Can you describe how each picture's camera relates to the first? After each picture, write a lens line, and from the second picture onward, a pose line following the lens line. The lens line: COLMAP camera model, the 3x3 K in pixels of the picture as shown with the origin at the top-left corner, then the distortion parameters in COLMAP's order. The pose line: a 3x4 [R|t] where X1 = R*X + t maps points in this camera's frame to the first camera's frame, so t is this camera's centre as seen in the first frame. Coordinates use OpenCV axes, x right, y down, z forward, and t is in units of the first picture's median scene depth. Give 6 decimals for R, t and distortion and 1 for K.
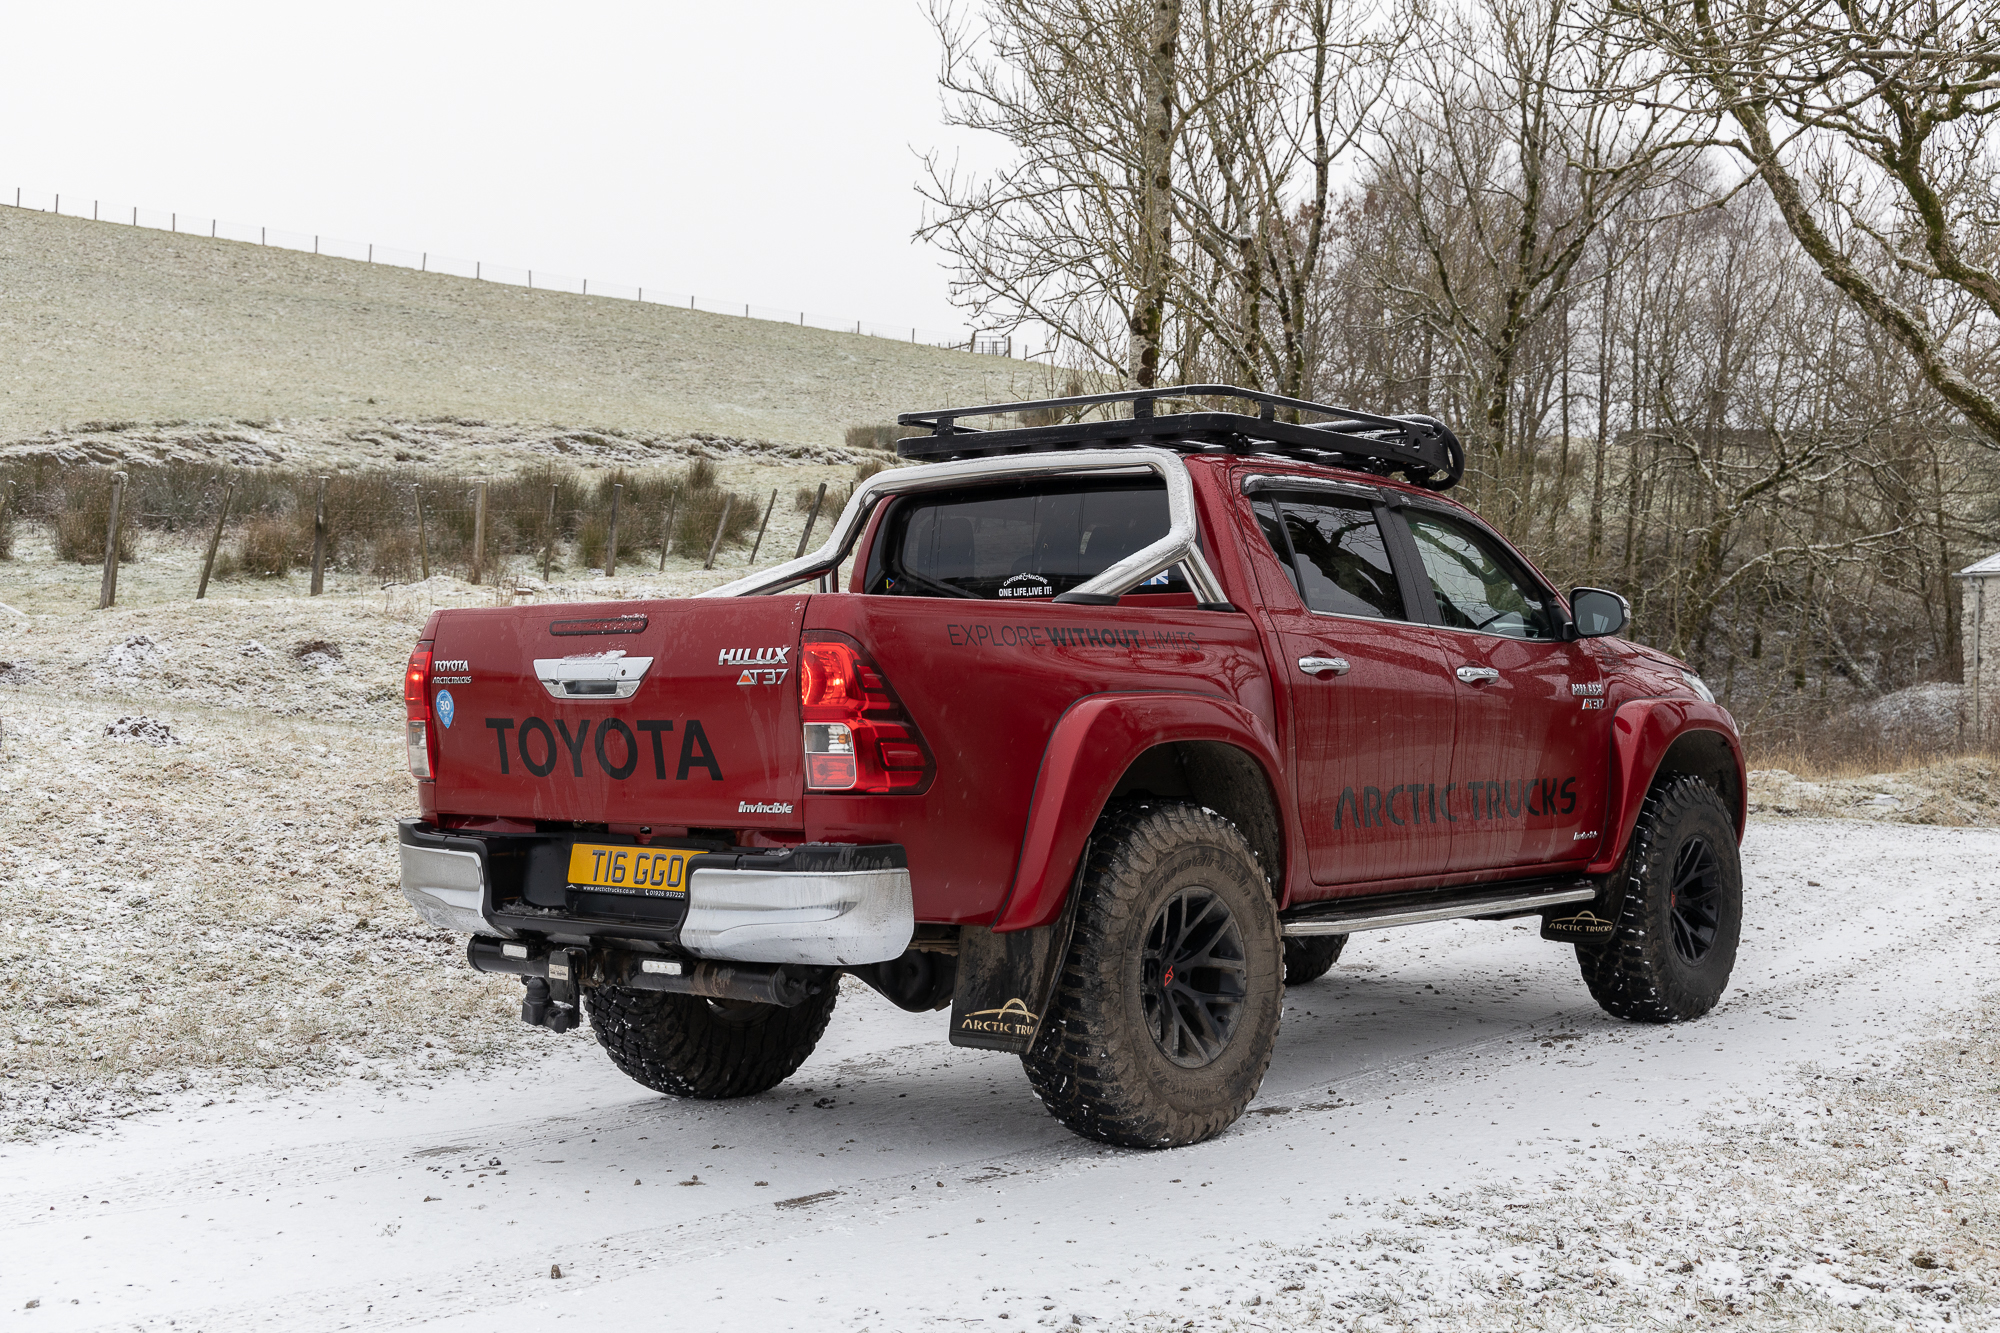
lens RADIAL K [[2613.9, 0, 1000.0], [0, 2613.9, 666.5], [0, 0, 1]] dist [-0.087425, 0.017394]
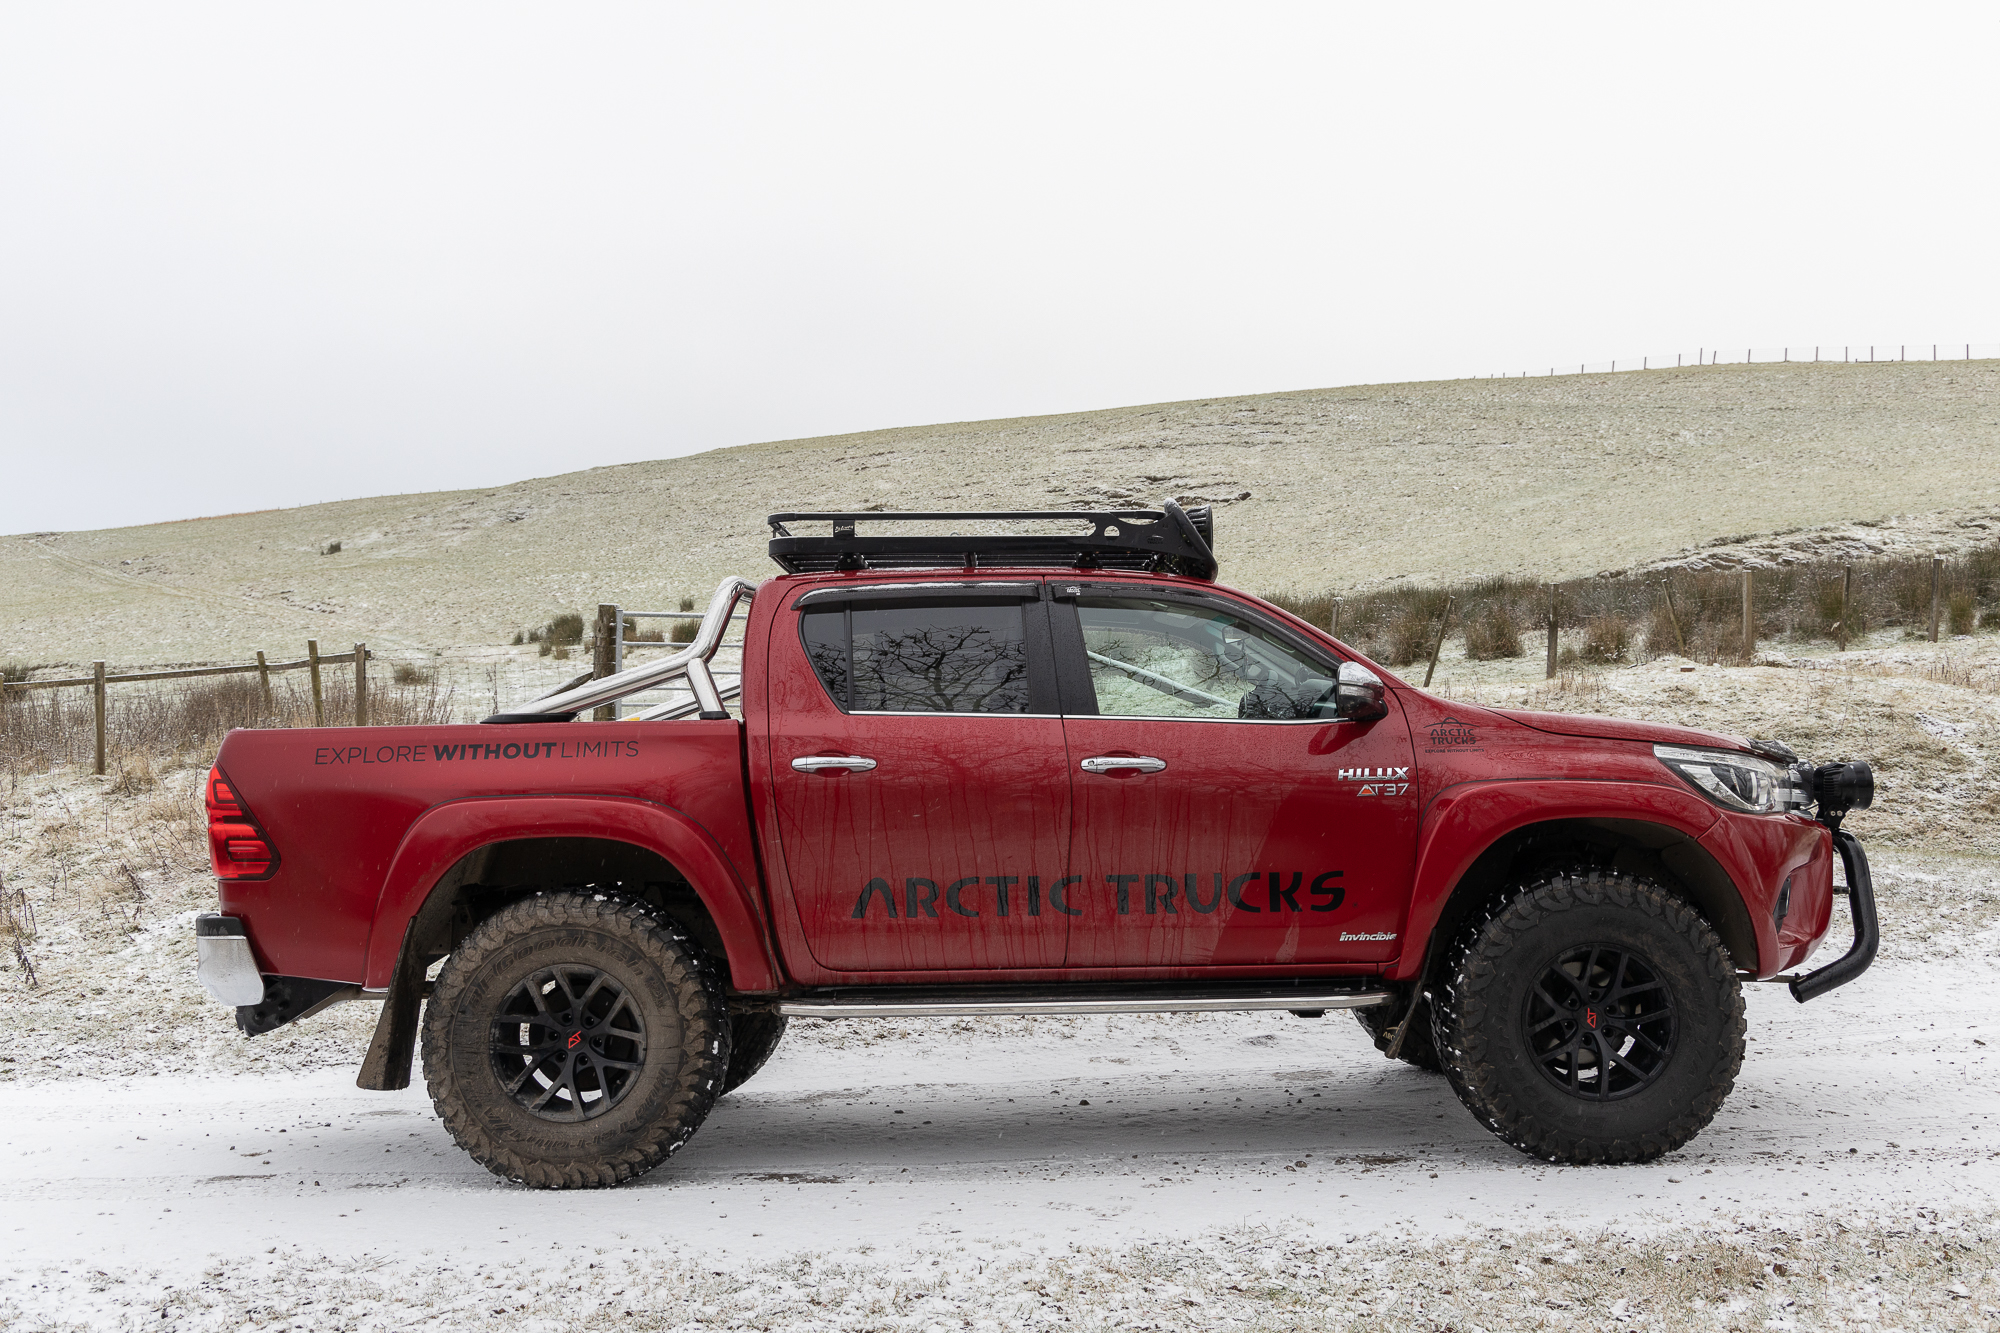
lens RADIAL K [[1949.7, 0, 999.5], [0, 1949.7, 695.9], [0, 0, 1]] dist [0.021845, -0.004069]
pose [[0.603594, -0.042220, -0.796173, 0.288722], [0.031751, 0.999078, -0.028908, -0.001026], [0.796659, -0.007831, 0.604378, 0.206280]]
